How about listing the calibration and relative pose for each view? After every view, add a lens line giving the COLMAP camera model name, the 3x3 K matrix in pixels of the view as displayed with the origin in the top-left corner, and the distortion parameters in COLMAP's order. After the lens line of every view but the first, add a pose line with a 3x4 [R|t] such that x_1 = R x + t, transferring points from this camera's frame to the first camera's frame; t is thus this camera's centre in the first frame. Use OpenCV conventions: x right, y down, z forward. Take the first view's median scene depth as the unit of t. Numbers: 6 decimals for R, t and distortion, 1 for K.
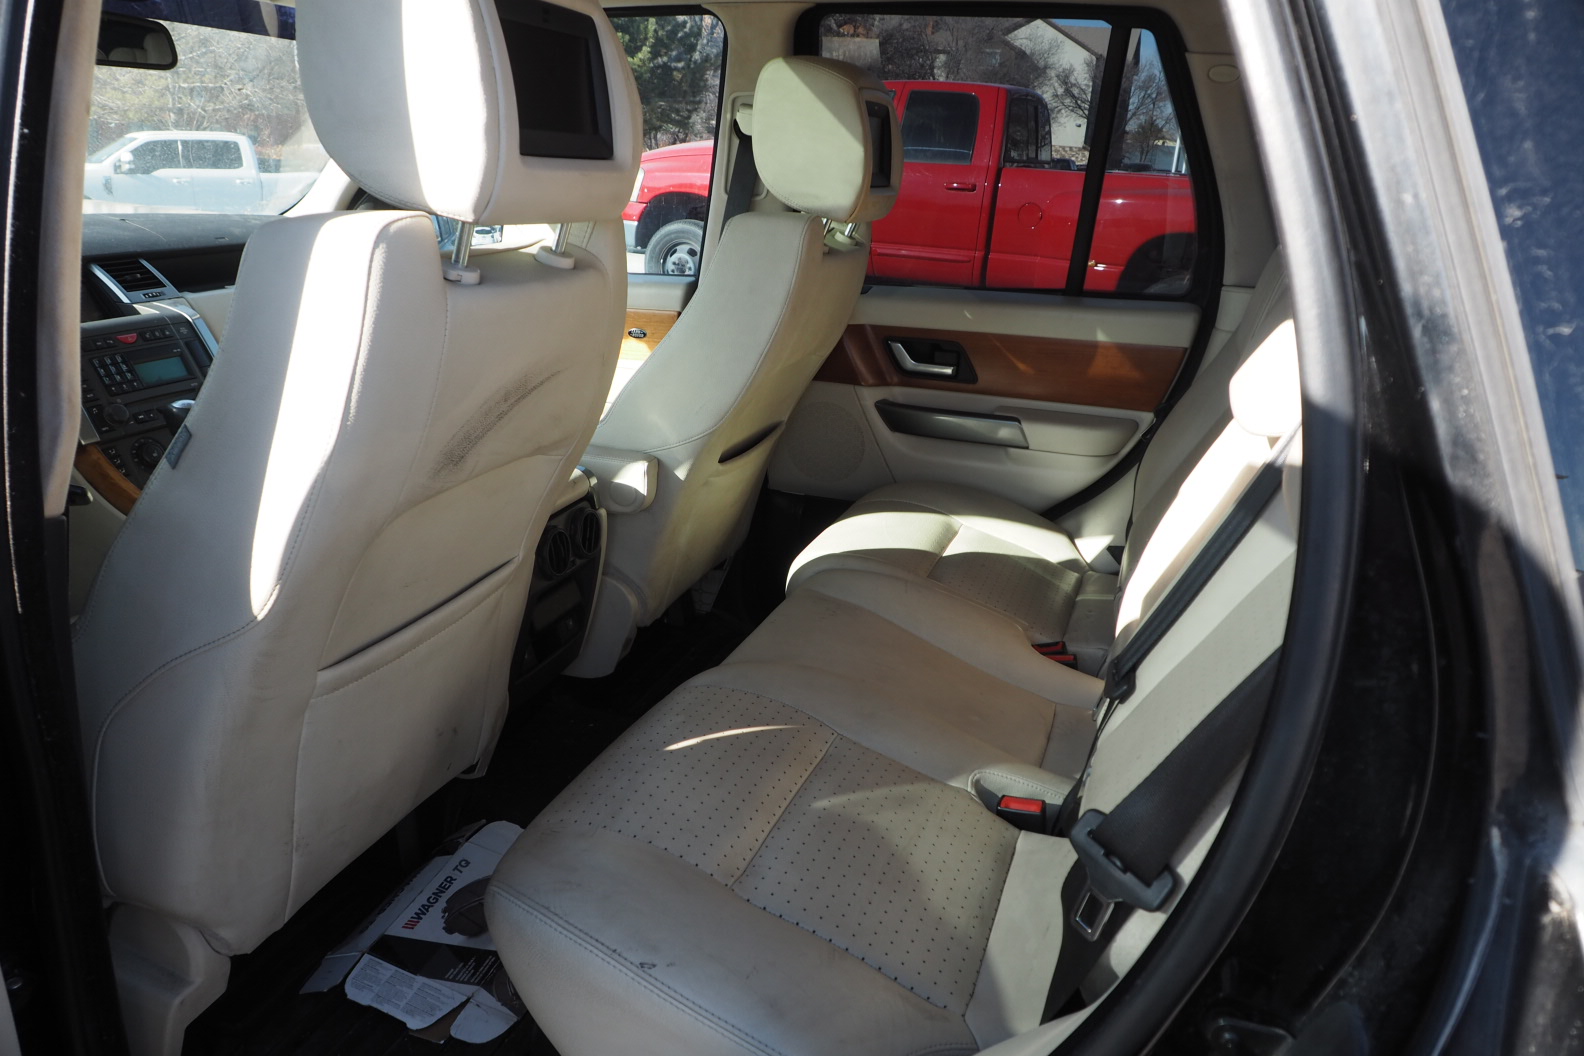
lens RADIAL K [[1134.6, 0, 789.1], [0, 1134.6, 518.4], [0, 0, 1]] dist [0.026448, 0.000621]
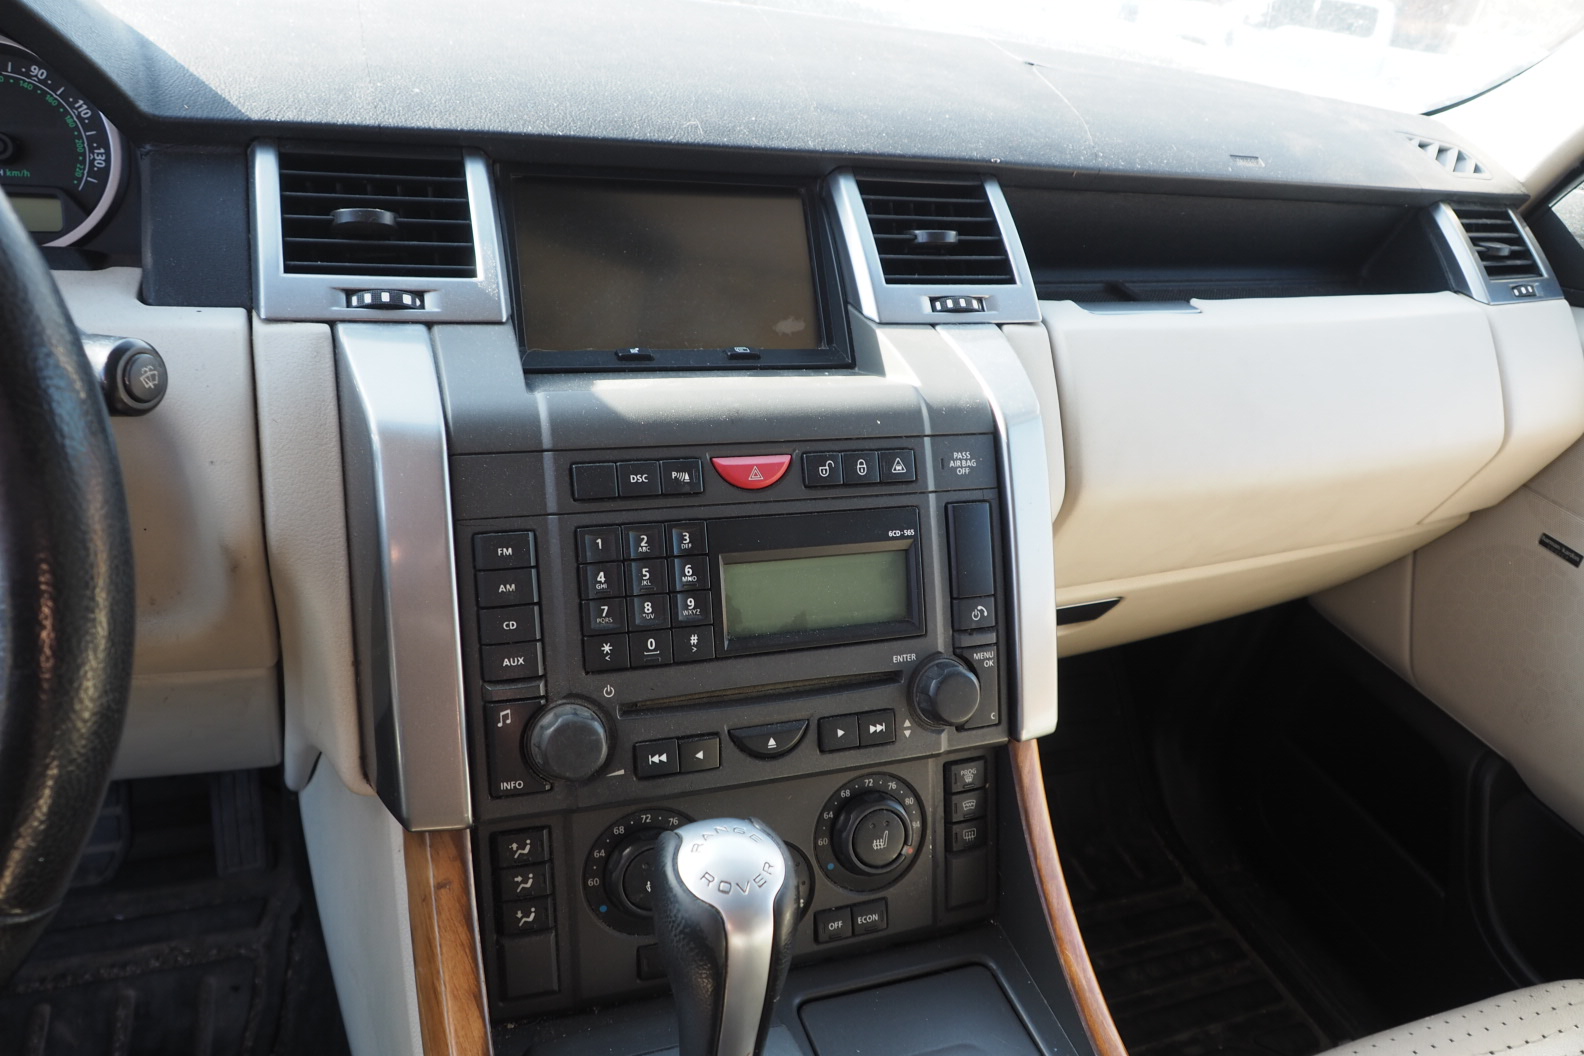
lens RADIAL K [[1107.4, 0, 792.0], [0, 1107.4, 528.0], [0, 0, 1]] dist [-0.040899, 0.005329]
pose [[0.625223, 0.422861, -0.655961, -0.341699], [-0.339813, 0.904139, 0.258958, -0.197625], [0.702584, 0.060997, 0.708982, 0.725898]]
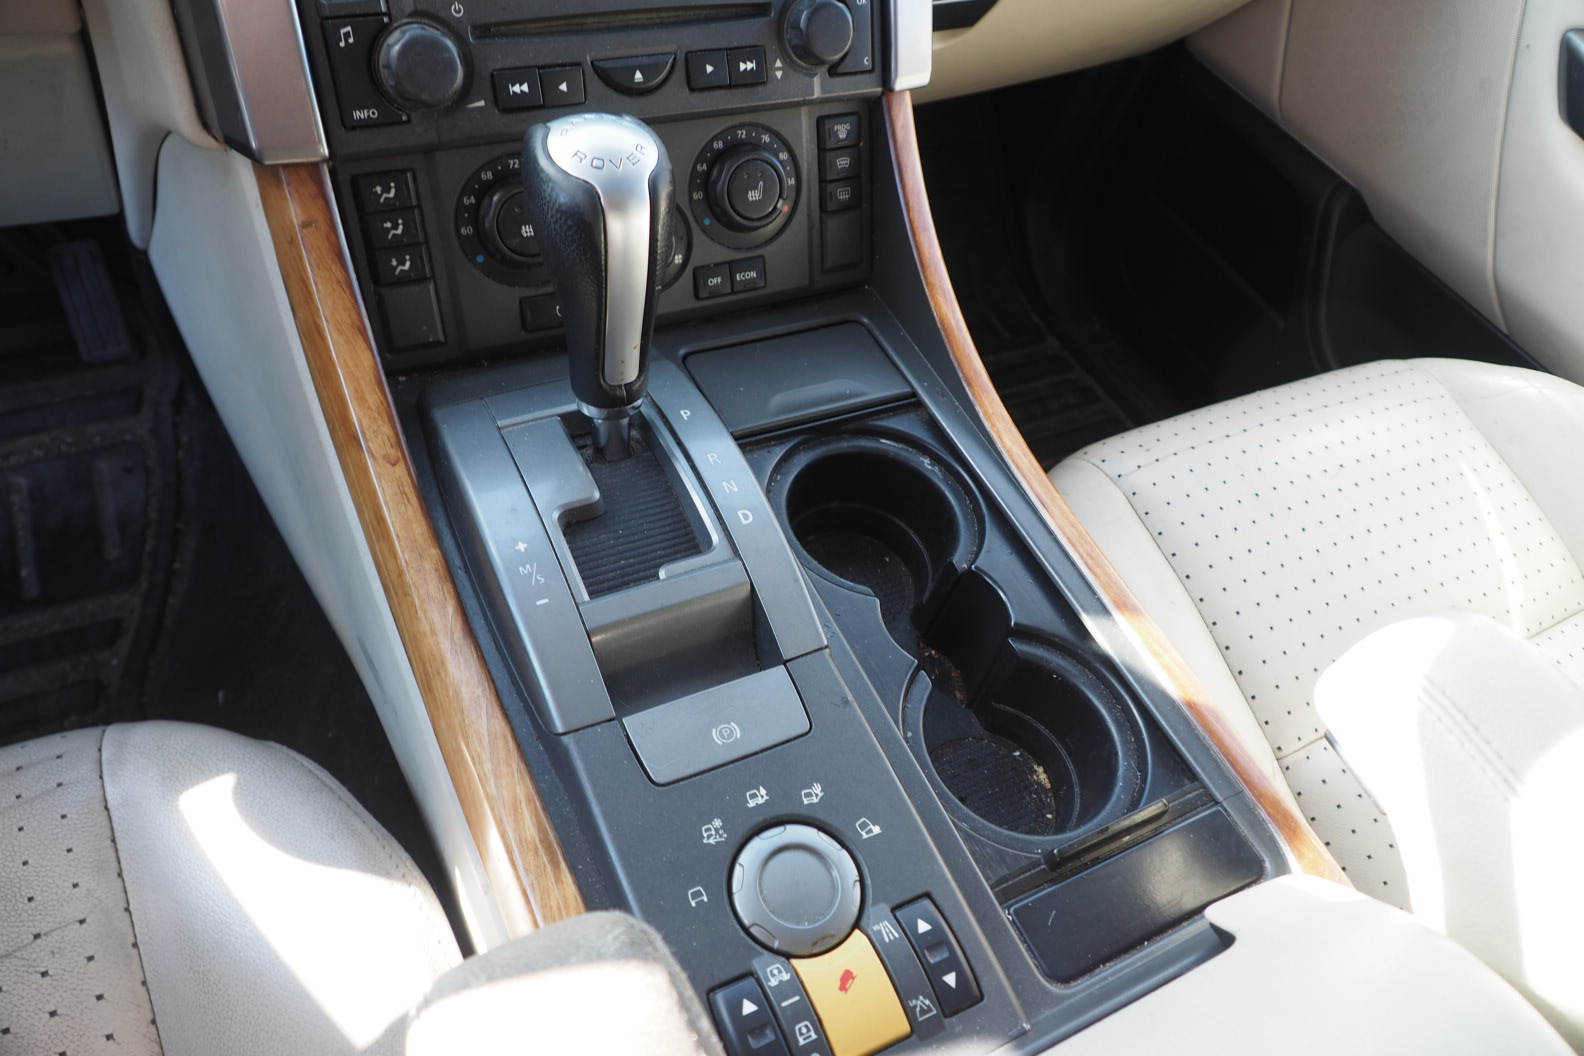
lens RADIAL K [[1107.4, 0, 792.0], [0, 1107.4, 528.0], [0, 0, 1]] dist [-0.040899, 0.005329]
pose [[0.706190, 0.596320, -0.381704, -0.314890], [-0.345415, 0.760771, 0.549469, -0.154822], [0.618048, -0.256183, 0.743227, 0.721363]]
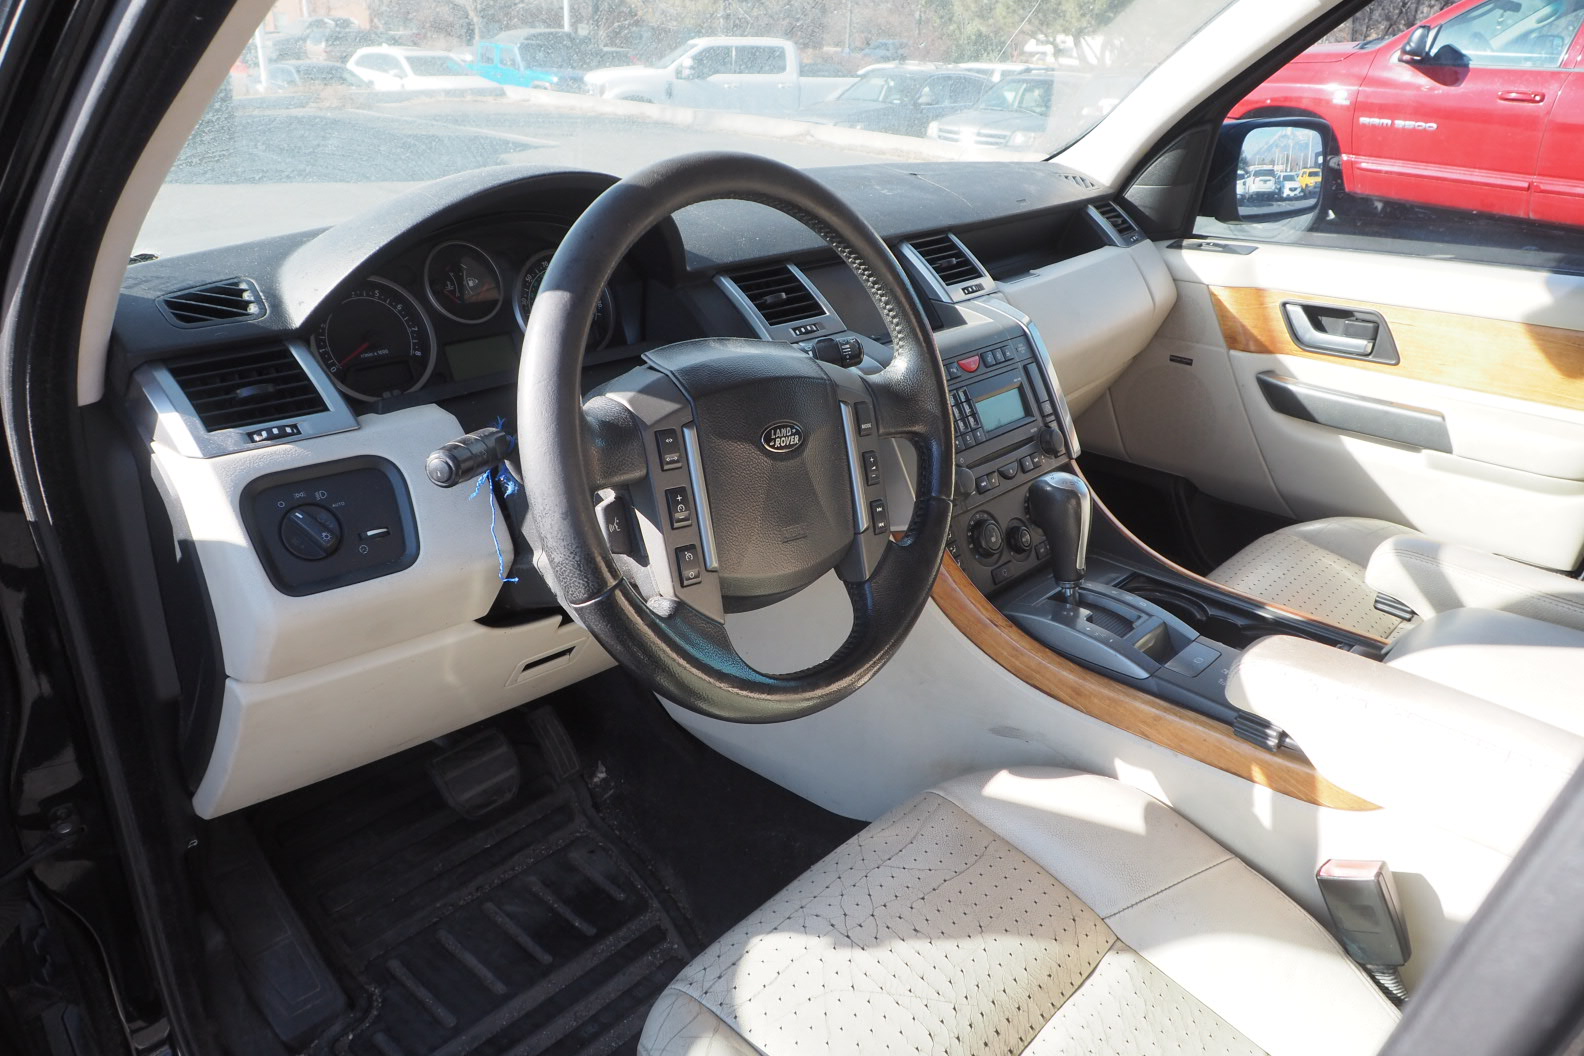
lens RADIAL K [[1134.6, 0, 789.1], [0, 1134.6, 518.4], [0, 0, 1]] dist [0.026448, 0.000621]
pose [[0.921654, 0.151557, -0.357191, -0.375939], [-0.124397, 0.987384, 0.097969, -0.106506], [0.367532, -0.045859, 0.928879, 0.283835]]
